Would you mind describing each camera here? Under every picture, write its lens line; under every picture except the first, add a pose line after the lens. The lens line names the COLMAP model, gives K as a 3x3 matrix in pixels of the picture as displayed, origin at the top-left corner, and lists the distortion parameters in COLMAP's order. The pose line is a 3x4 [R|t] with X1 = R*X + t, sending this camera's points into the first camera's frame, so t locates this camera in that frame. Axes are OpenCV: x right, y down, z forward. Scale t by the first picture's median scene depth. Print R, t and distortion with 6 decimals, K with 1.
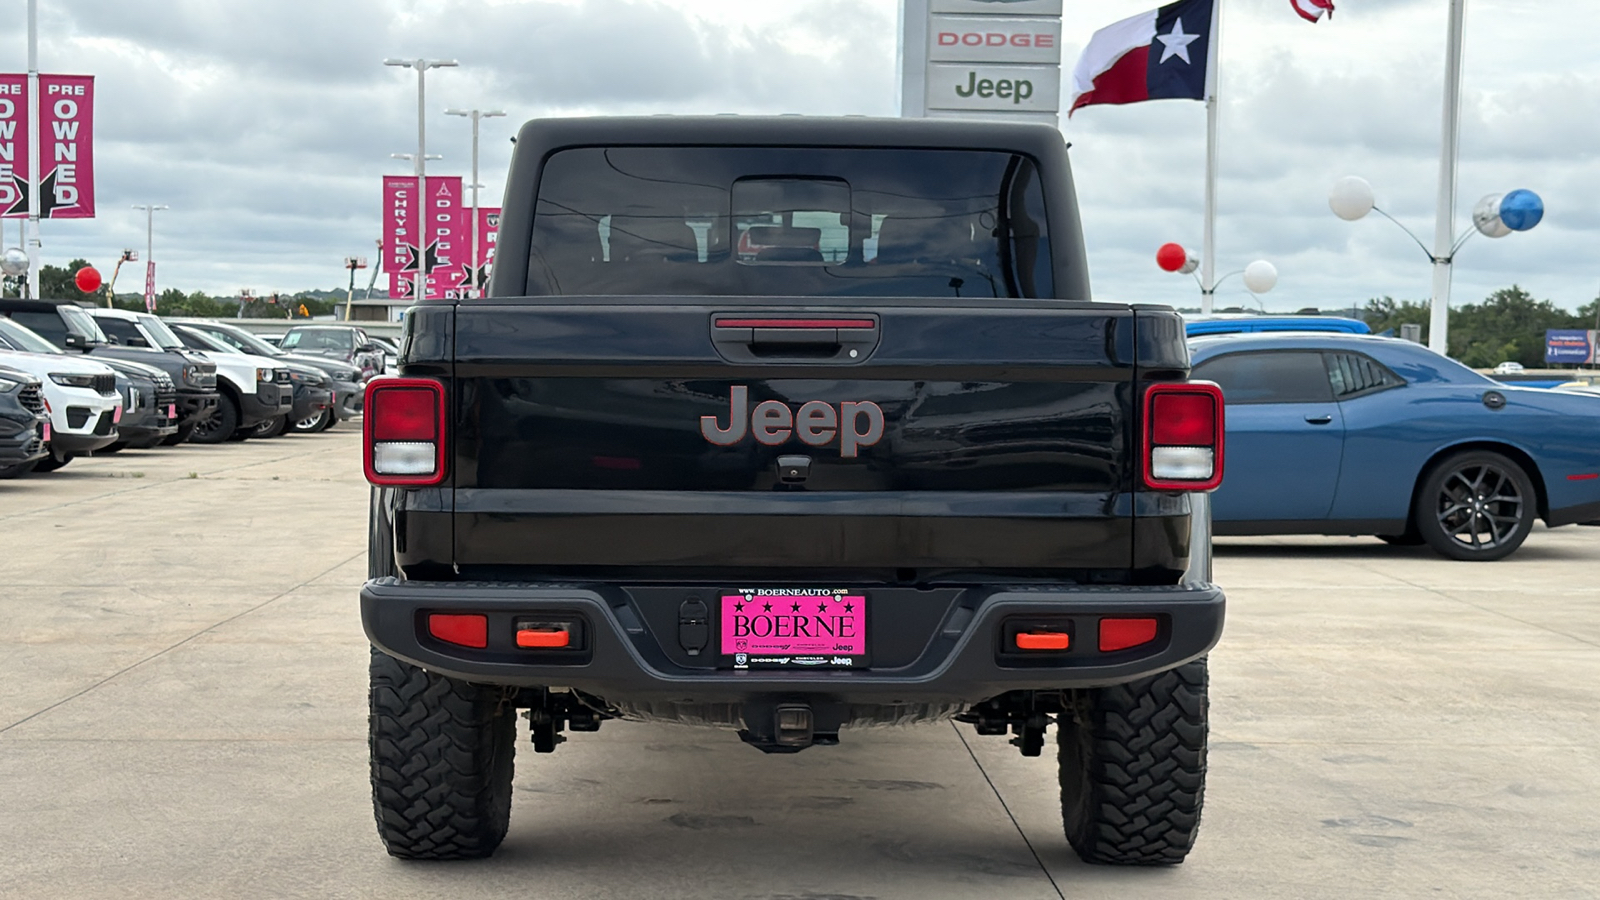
lens RADIAL K [[2783.0, 0, 790.7], [0, 2783.0, 450.3], [0, 0, 1]] dist [0.214006, 0.000000]
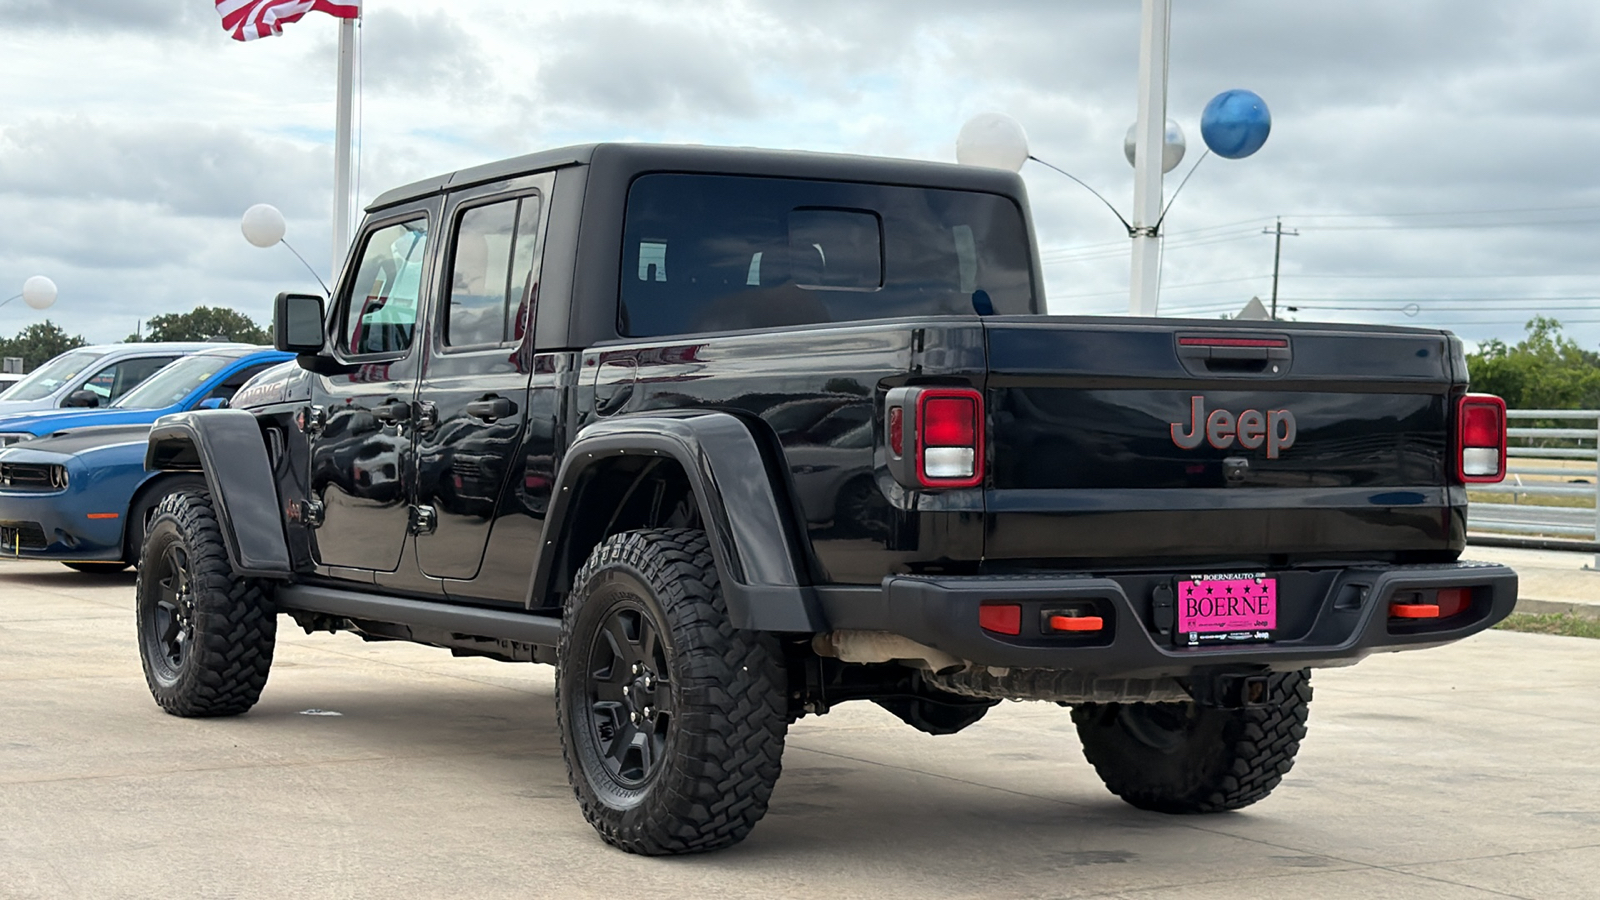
lens RADIAL K [[2783.0, 0, 787.1], [0, 2783.0, 445.1], [0, 0, 1]] dist [0.214006, 0.000000]
pose [[0.858856, -0.004423, 0.512198, -0.744389], [0.011877, 0.999866, -0.011281, 0.007647], [-0.512079, 0.015772, 0.858793, 0.102635]]
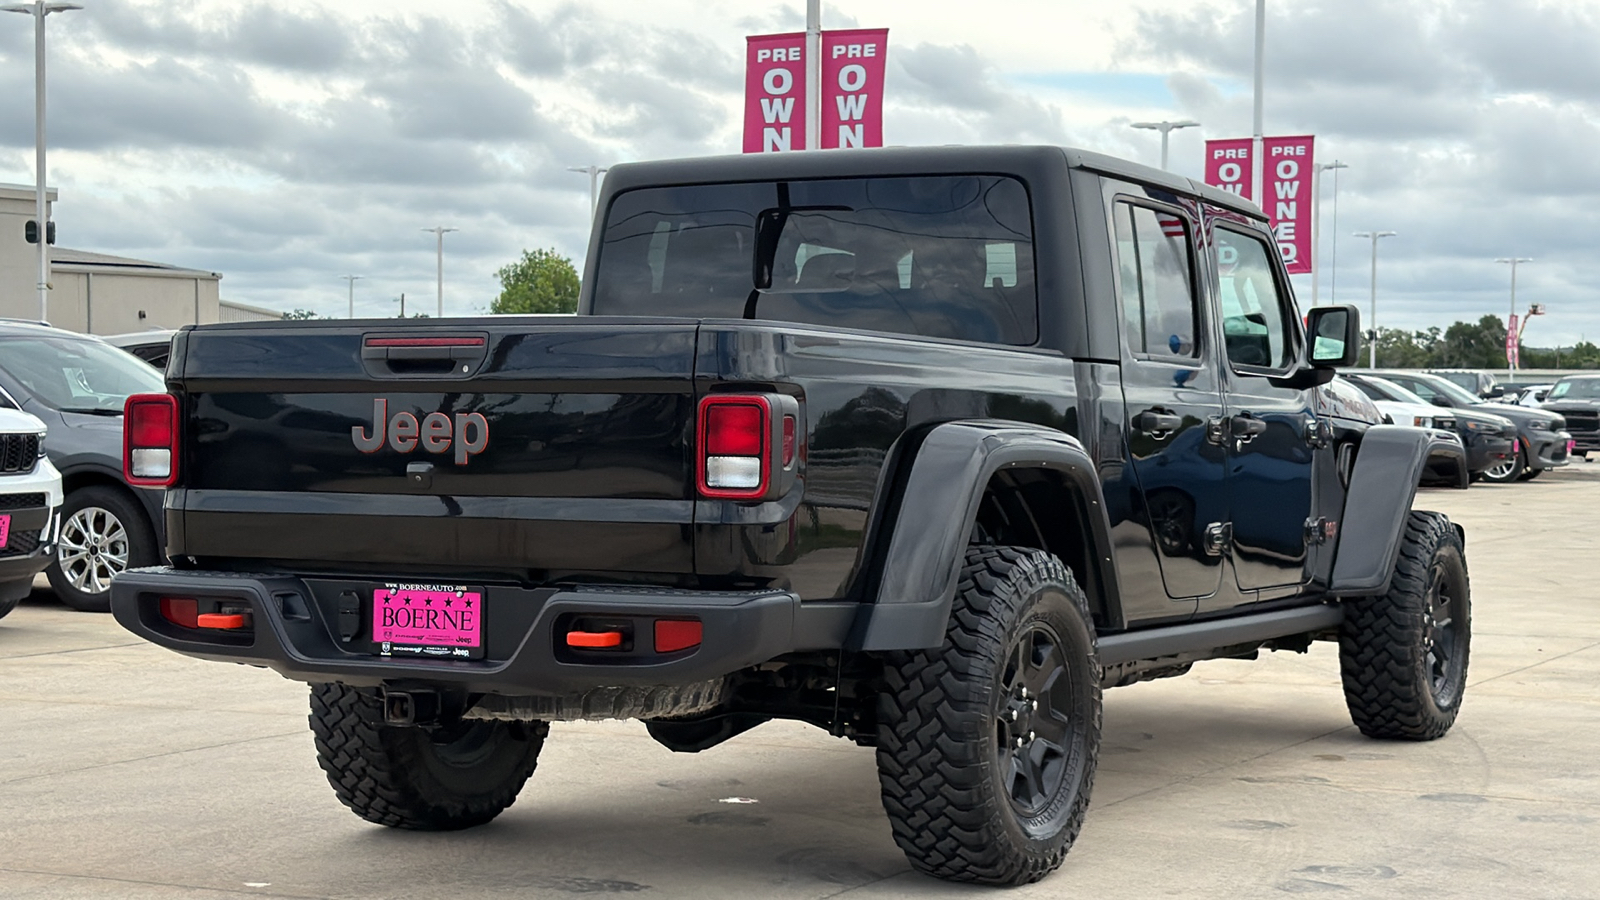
lens RADIAL K [[2783.0, 0, 806.9], [0, 2783.0, 459.0], [0, 0, 1]] dist [0.214006, 0.000000]
pose [[0.872806, 0.007702, -0.488007, 0.666258], [-0.015907, 0.999793, -0.012671, 0.011974], [0.487809, 0.018823, 0.872748, 0.114055]]
